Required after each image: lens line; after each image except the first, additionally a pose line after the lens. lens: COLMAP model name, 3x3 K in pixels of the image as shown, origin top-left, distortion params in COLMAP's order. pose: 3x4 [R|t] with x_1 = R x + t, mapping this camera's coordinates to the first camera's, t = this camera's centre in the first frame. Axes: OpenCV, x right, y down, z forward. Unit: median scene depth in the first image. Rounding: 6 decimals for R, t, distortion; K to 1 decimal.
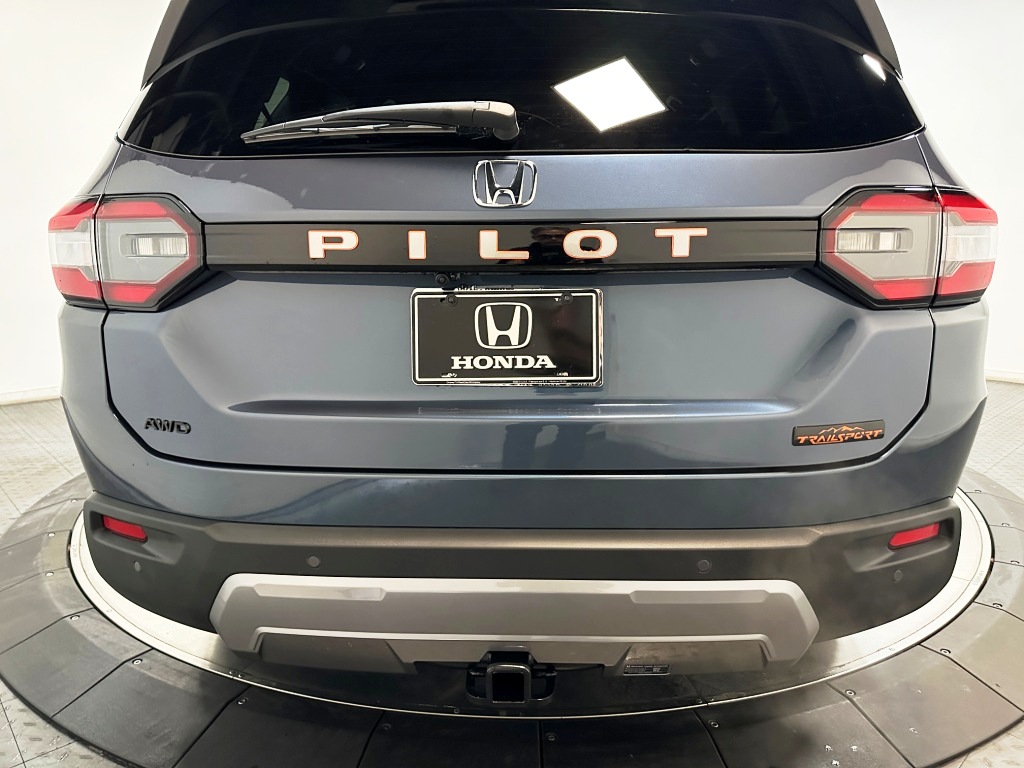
lens RADIAL K [[734.1, 0, 512.0], [0, 734.1, 384.0], [0, 0, 1]] dist [0.045940, -0.041106]
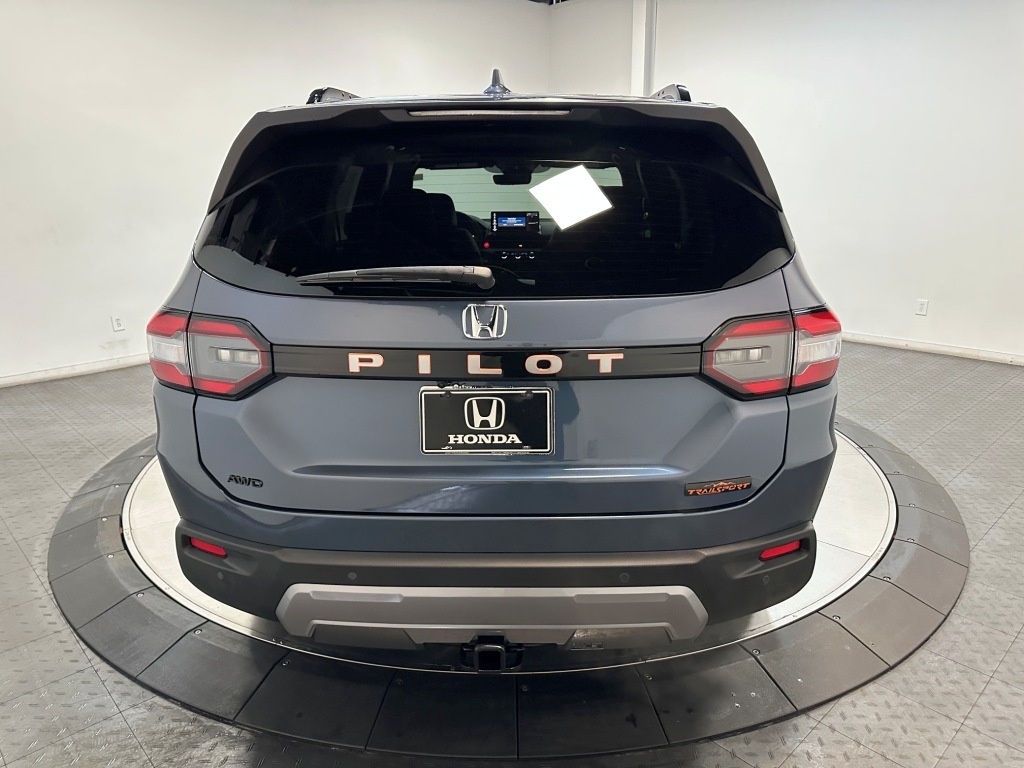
lens RADIAL K [[729.4, 0, 513.6], [0, 729.4, 378.0], [0, 0, 1]] dist [0.085764, -0.091582]
pose [[0.999887, -0.004369, 0.014399, 0.023397], [0.003370, 0.997634, 0.068661, -0.235459], [-0.014665, -0.068605, 0.997536, -0.392250]]
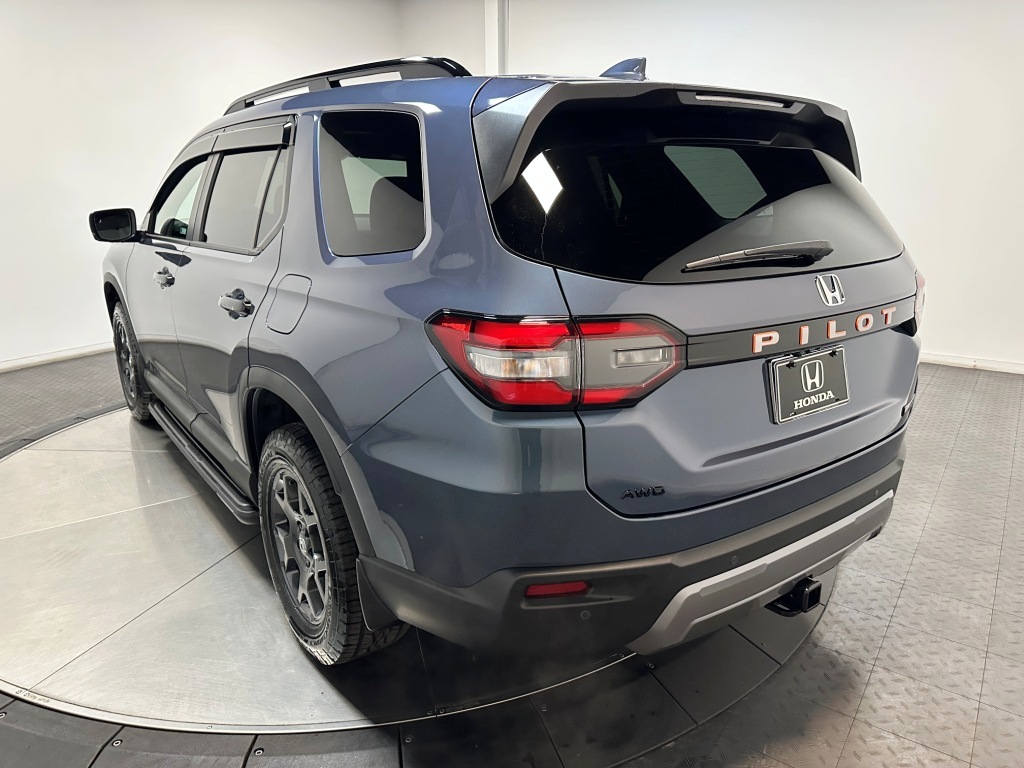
lens RADIAL K [[734.1, 0, 512.0], [0, 734.1, 384.0], [0, 0, 1]] dist [0.045940, -0.041106]
pose [[0.787470, -0.164152, 0.594092, -1.386596], [0.121298, 0.986306, 0.111743, -0.302577], [-0.604299, -0.015932, 0.796598, 0.132670]]
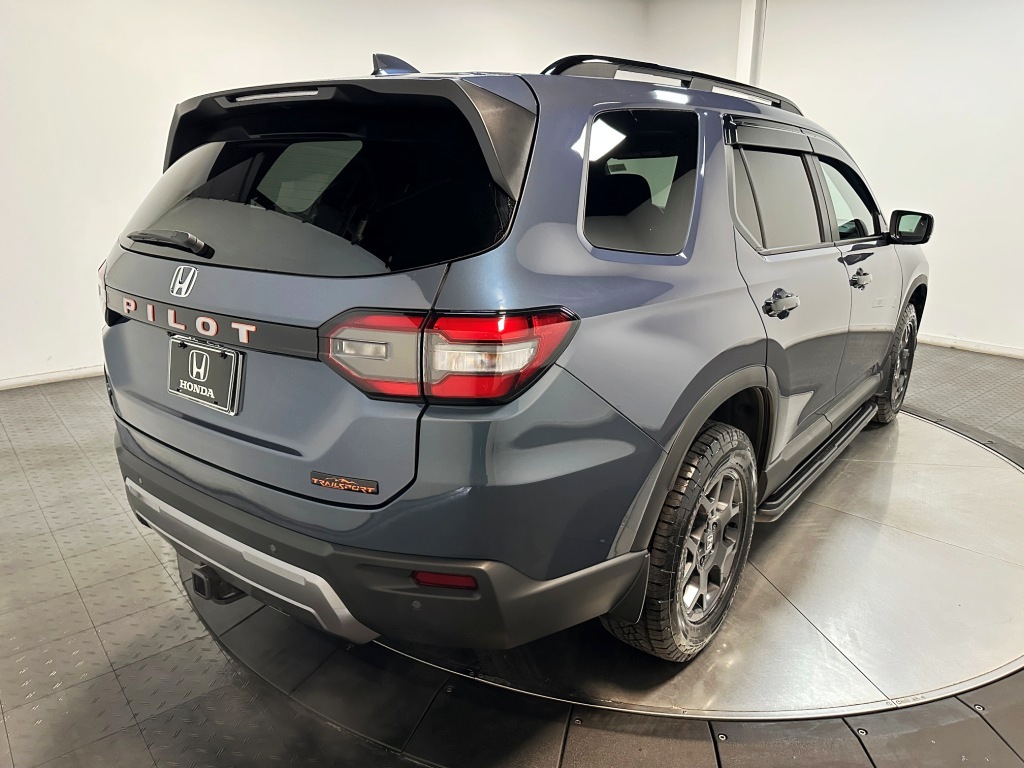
lens RADIAL K [[734.1, 0, 512.0], [0, 734.1, 384.0], [0, 0, 1]] dist [0.045940, -0.041106]
pose [[0.825896, 0.173403, -0.536495, 1.350984], [-0.130255, 0.984472, 0.117677, -0.303903], [0.548570, -0.027308, 0.835659, 0.036053]]
